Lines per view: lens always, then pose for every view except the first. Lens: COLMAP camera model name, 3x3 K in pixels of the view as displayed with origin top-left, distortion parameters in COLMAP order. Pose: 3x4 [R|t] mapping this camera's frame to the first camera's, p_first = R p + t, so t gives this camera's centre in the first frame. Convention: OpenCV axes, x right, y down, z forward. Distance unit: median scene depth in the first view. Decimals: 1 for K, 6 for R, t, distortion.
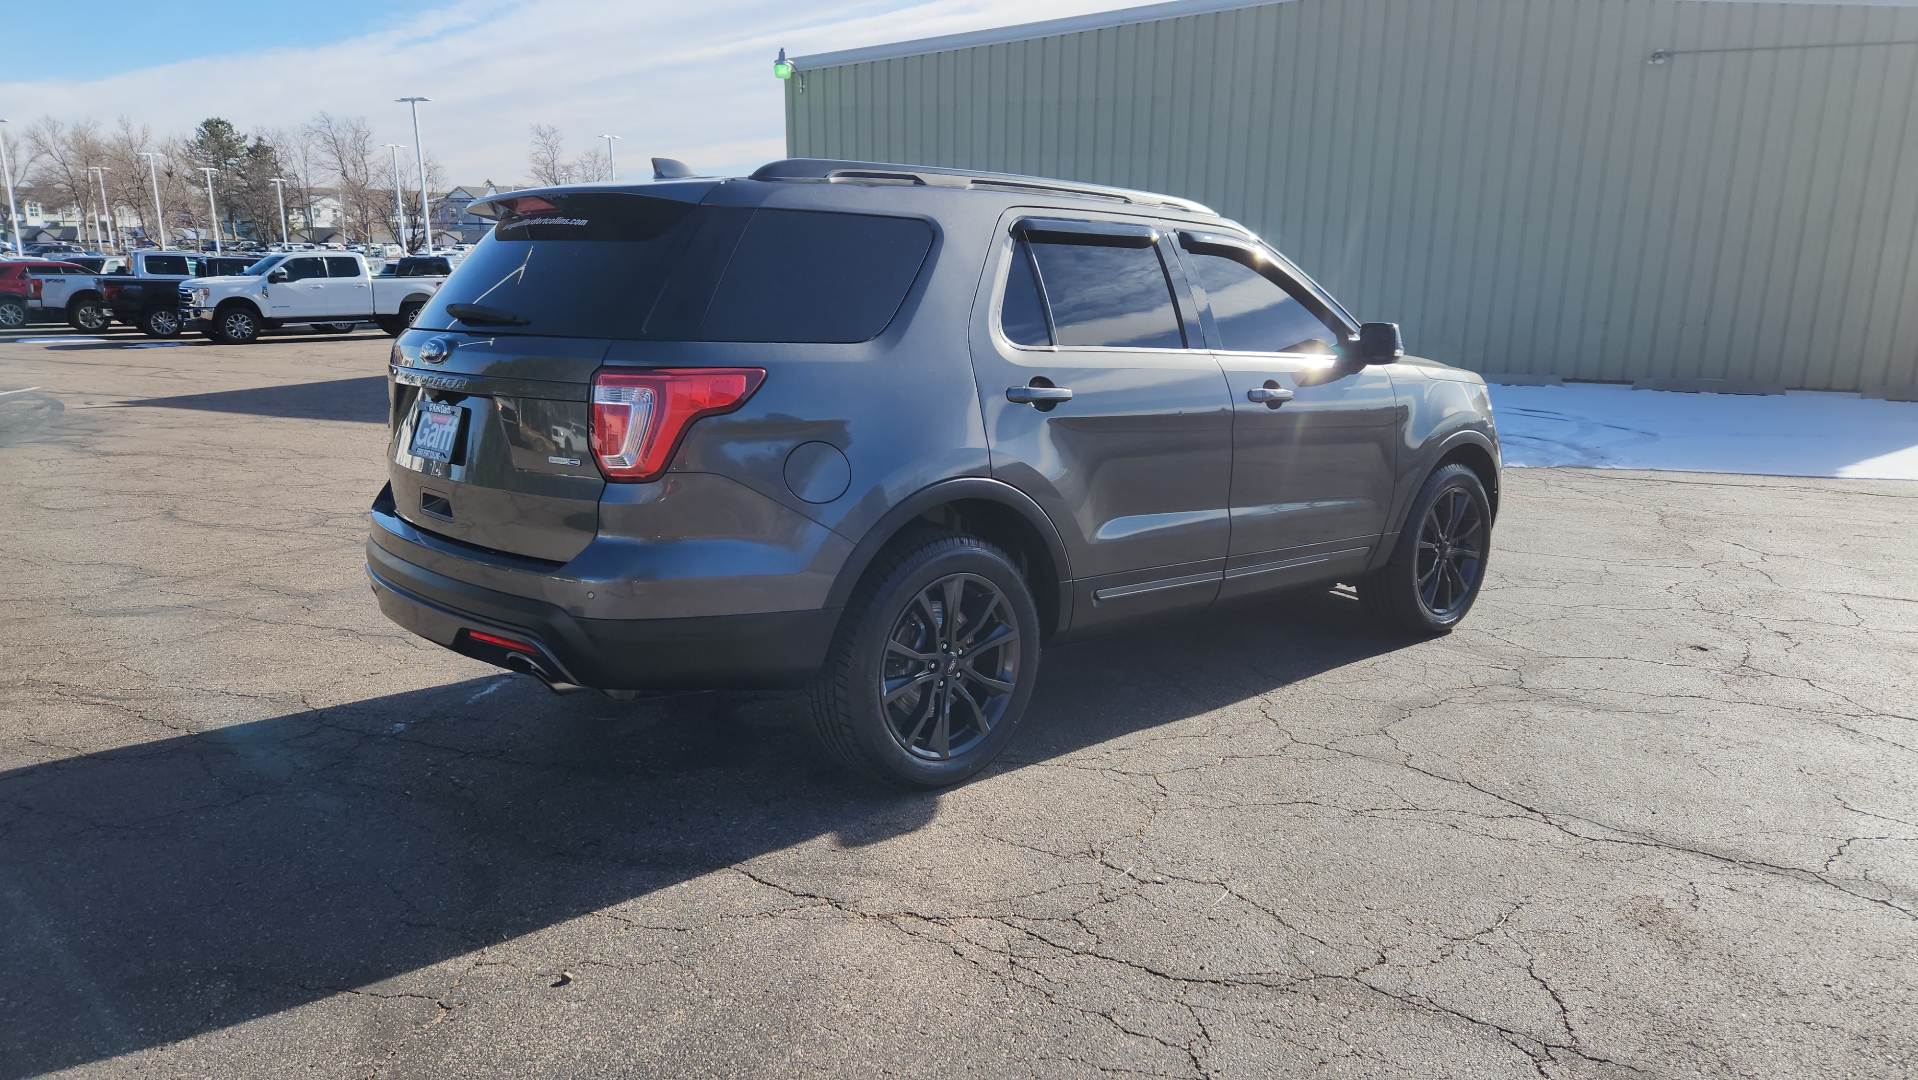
lens RADIAL K [[1274.6, 0, 919.8], [0, 1274.6, 531.0], [0, 0, 1]] dist [0.064461, -0.064270]
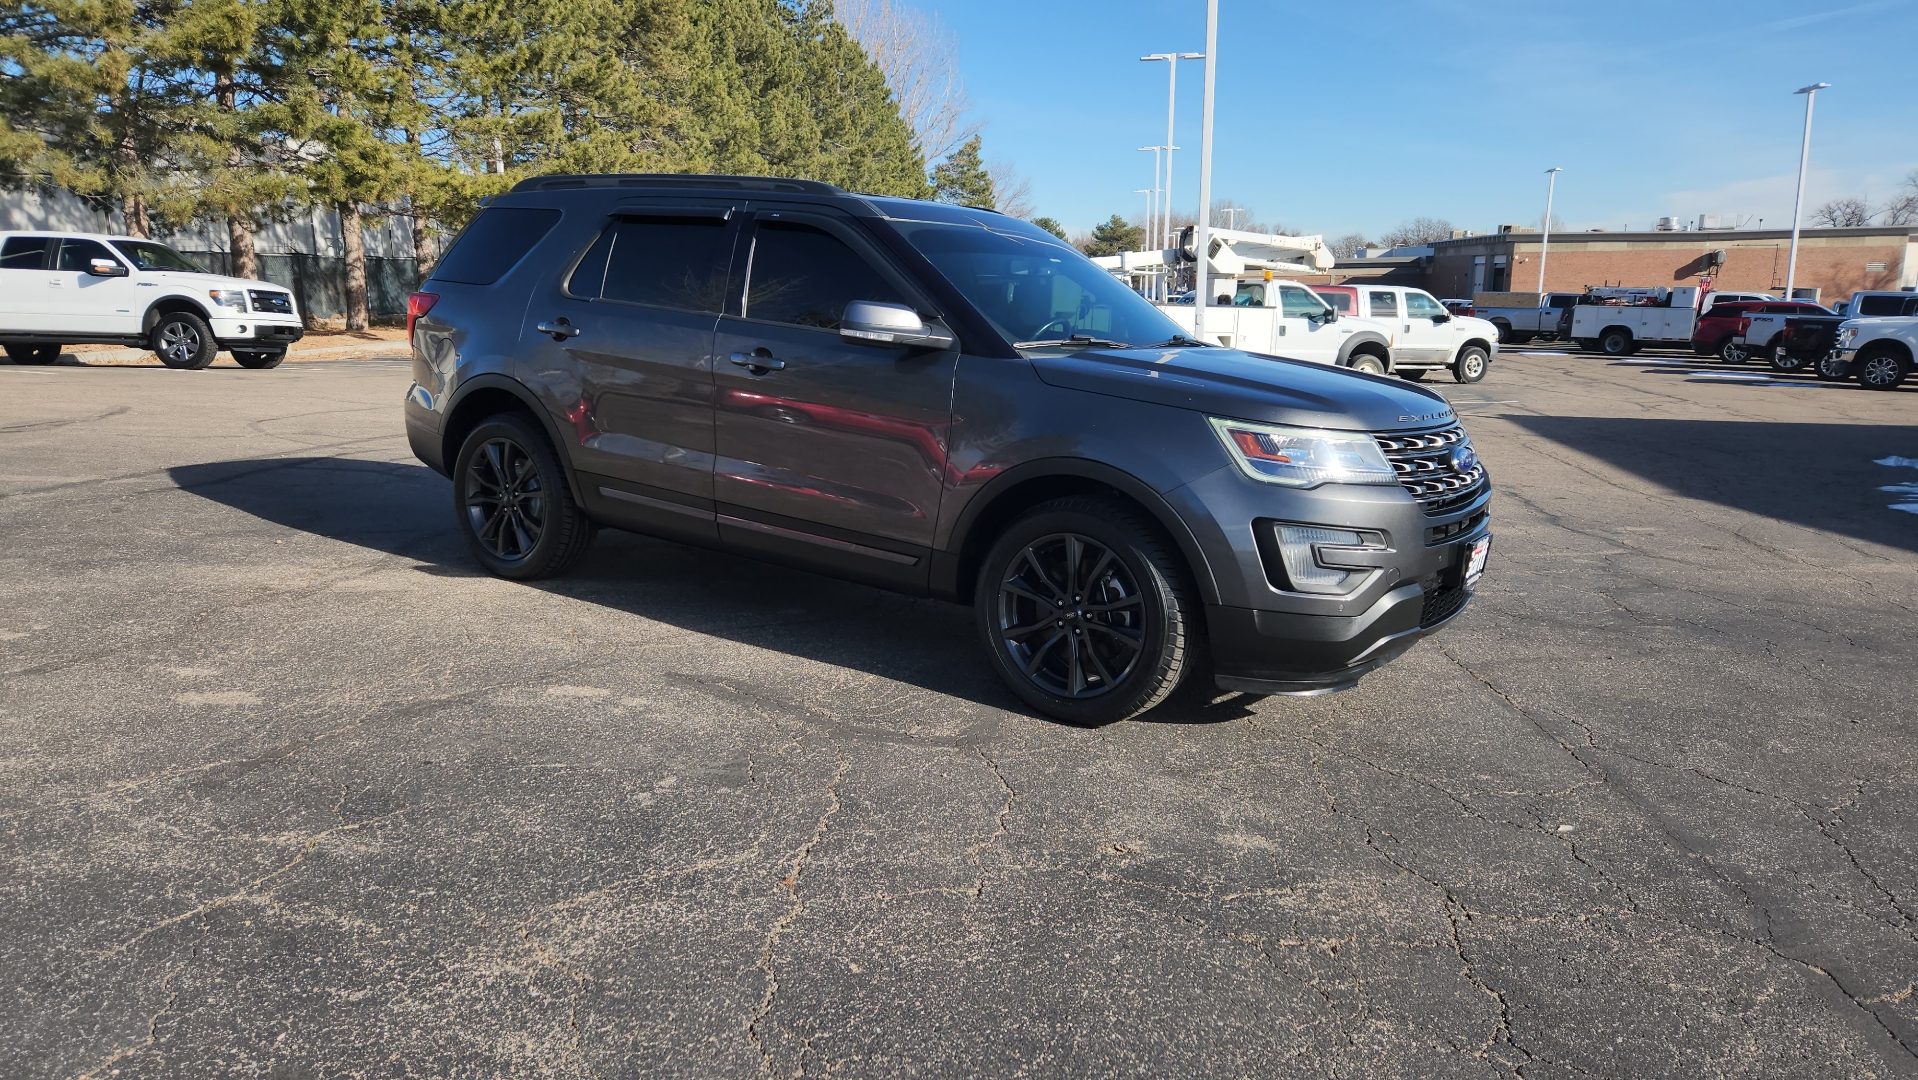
lens RADIAL K [[1262.2, 0, 933.3], [0, 1262.2, 551.1], [0, 0, 1]] dist [0.075881, -0.058951]
pose [[0.263475, 0.197875, -0.944154, 0.261873], [-0.217627, 0.965697, 0.141659, -0.026446], [0.939797, 0.168150, 0.297500, 0.167134]]
